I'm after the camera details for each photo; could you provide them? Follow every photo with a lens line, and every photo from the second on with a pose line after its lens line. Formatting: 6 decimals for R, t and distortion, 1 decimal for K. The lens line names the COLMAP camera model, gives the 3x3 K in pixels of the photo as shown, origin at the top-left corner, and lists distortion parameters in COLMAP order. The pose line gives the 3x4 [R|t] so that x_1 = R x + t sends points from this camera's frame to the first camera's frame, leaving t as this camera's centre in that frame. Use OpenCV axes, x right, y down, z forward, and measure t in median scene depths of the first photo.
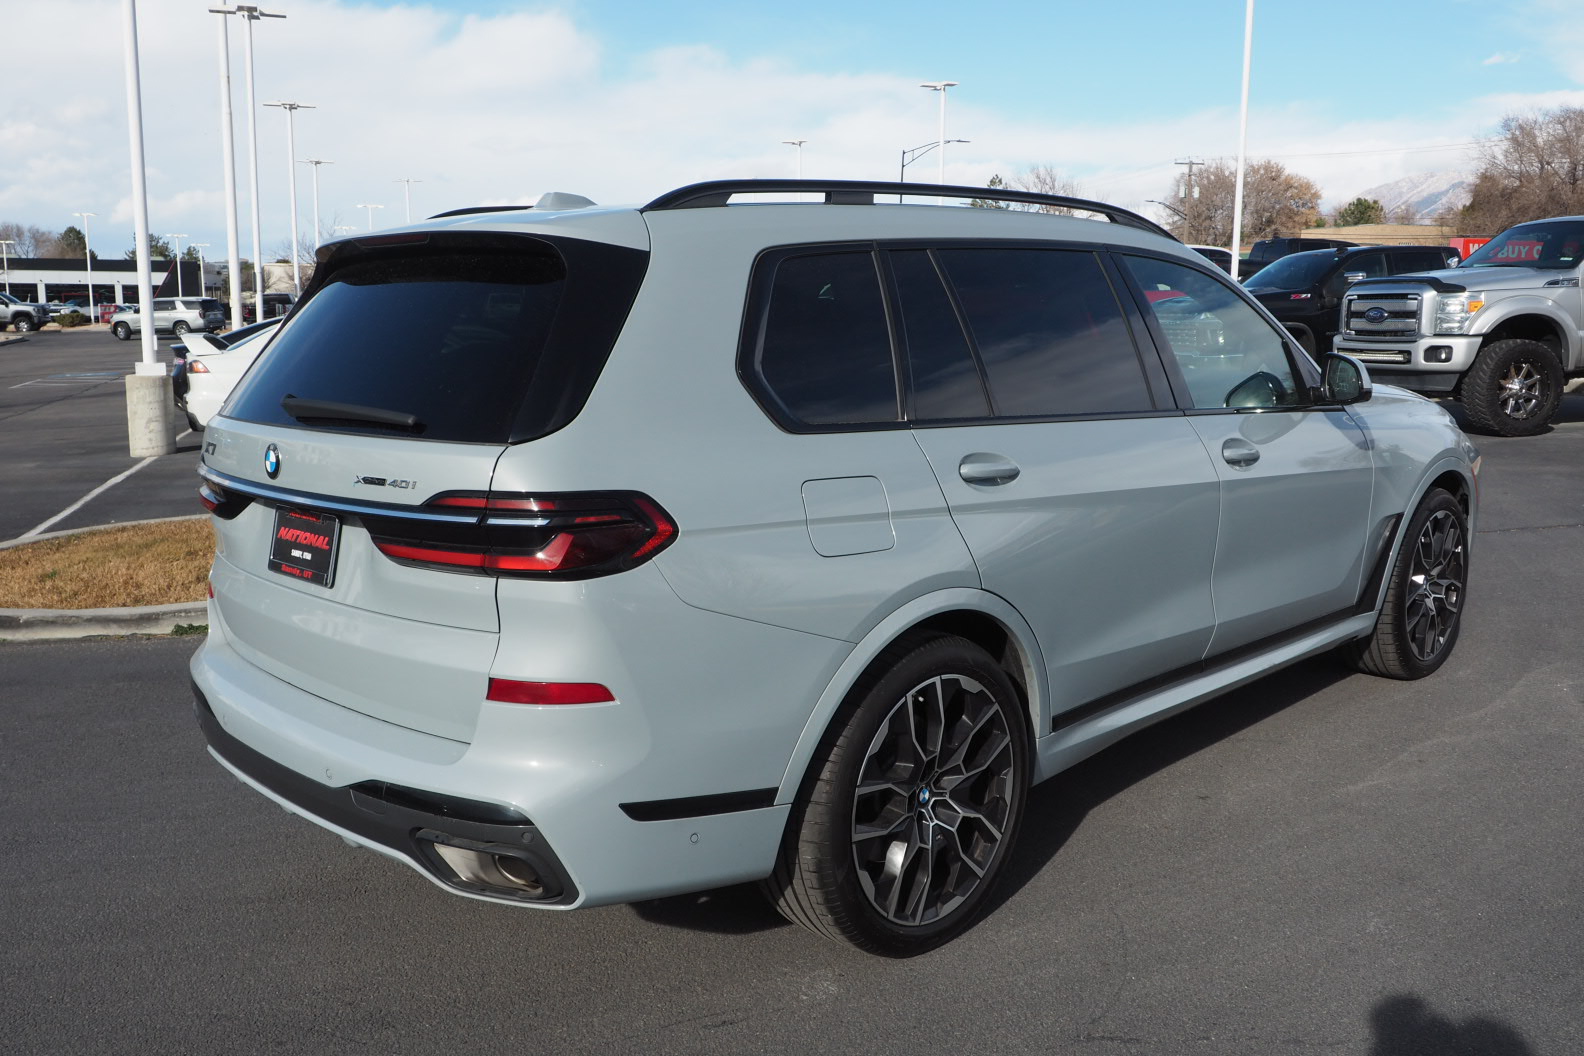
lens RADIAL K [[1353.2, 0, 792.0], [0, 1353.2, 528.0], [0, 0, 1]] dist [-0.002498, -0.016253]
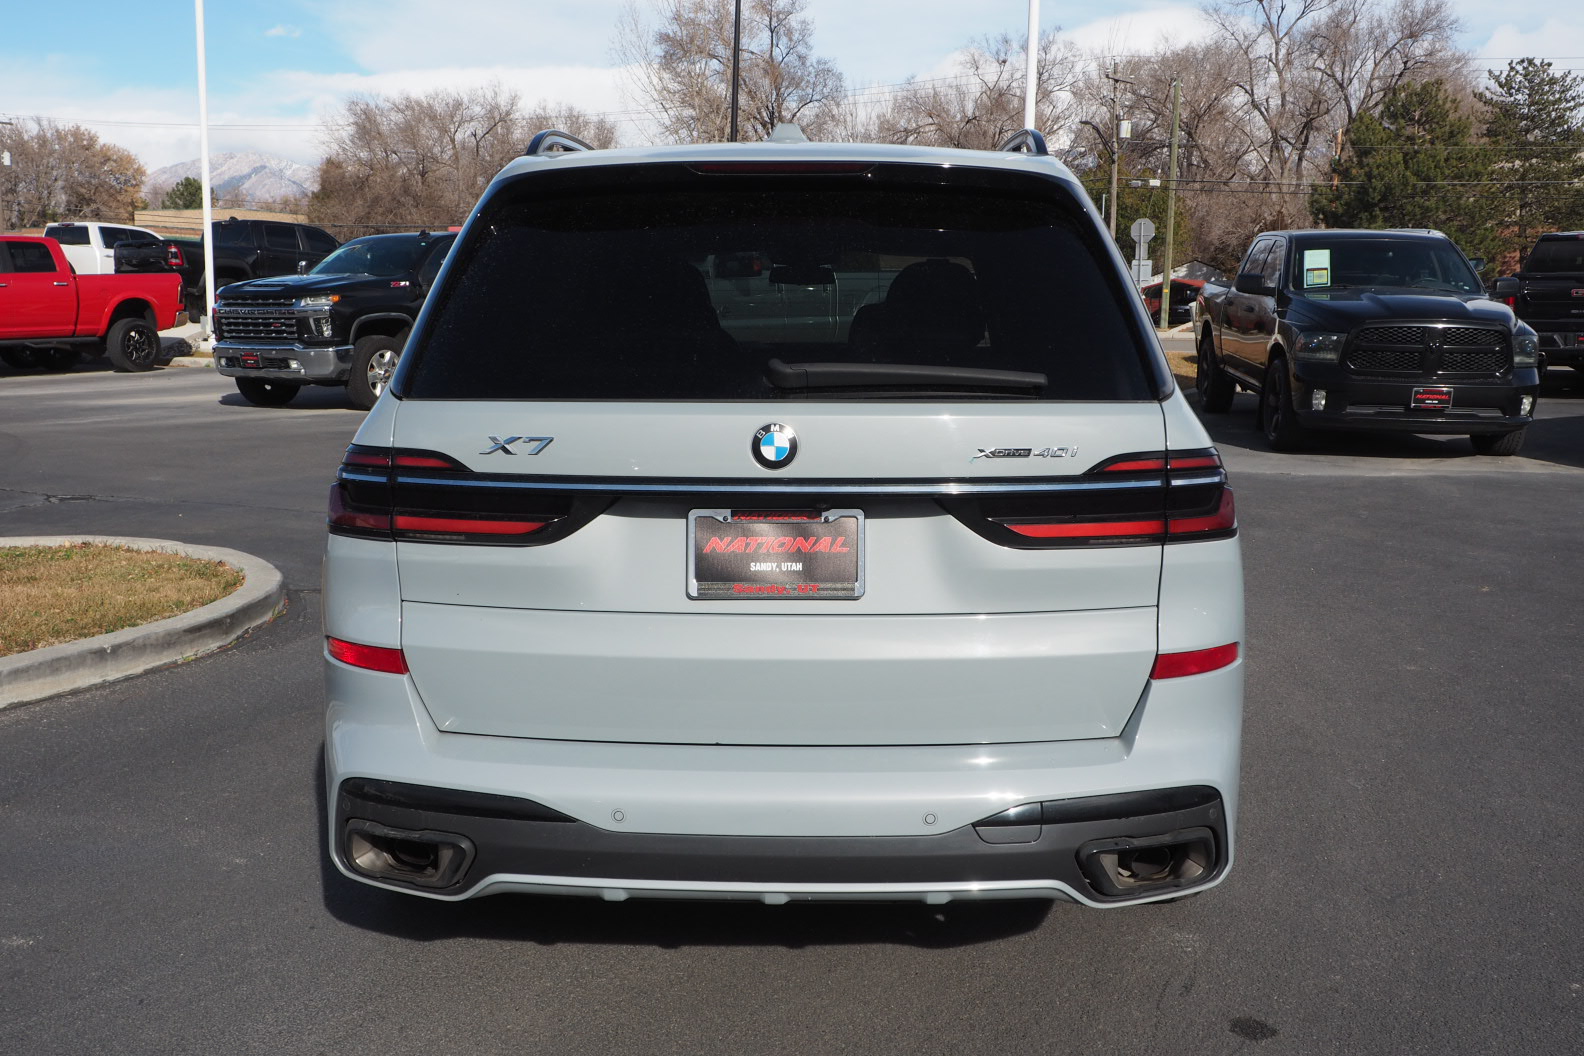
lens RADIAL K [[1571.5, 0, 792.0], [0, 1571.5, 528.0], [0, 0, 1]] dist [0.005576, 0.016278]
pose [[0.720869, -0.094503, 0.686599, -0.176956], [0.108107, 0.993866, 0.023292, -0.004207], [-0.684588, 0.057436, 0.726664, 0.060724]]
